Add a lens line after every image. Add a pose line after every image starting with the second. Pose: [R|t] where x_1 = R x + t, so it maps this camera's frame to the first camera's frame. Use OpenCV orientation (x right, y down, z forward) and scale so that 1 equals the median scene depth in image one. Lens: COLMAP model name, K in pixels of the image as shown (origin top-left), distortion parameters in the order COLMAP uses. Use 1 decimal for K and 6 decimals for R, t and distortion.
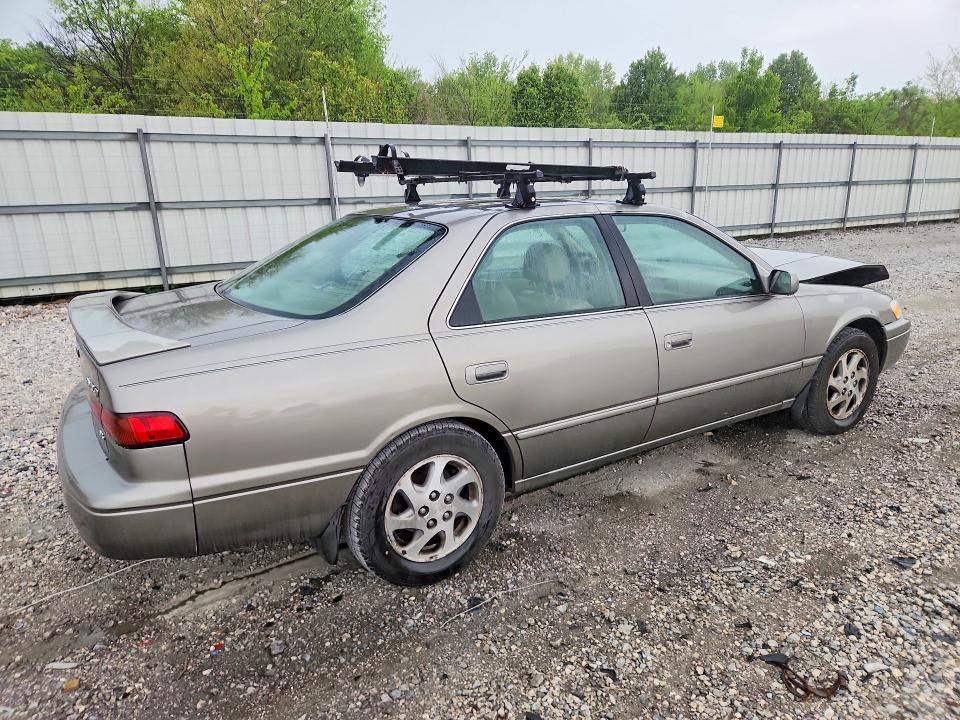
lens RADIAL K [[652.5, 0, 472.0], [0, 652.5, 361.6], [0, 0, 1]] dist [0.049598, -0.020304]
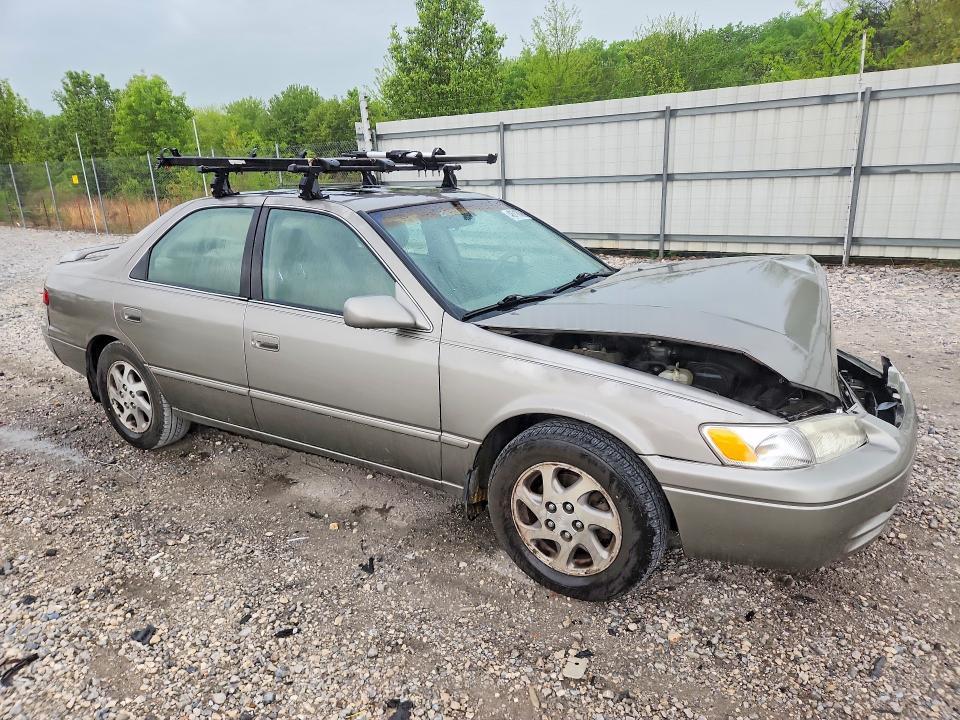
lens RADIAL K [[652.5, 0, 478.4], [0, 652.5, 355.2], [0, 0, 1]] dist [0.049598, -0.020304]
pose [[0.424670, 0.253516, -0.869129, 0.580612], [-0.212198, 0.961125, 0.176667, -0.112743], [0.880129, 0.109402, 0.461956, 0.367190]]
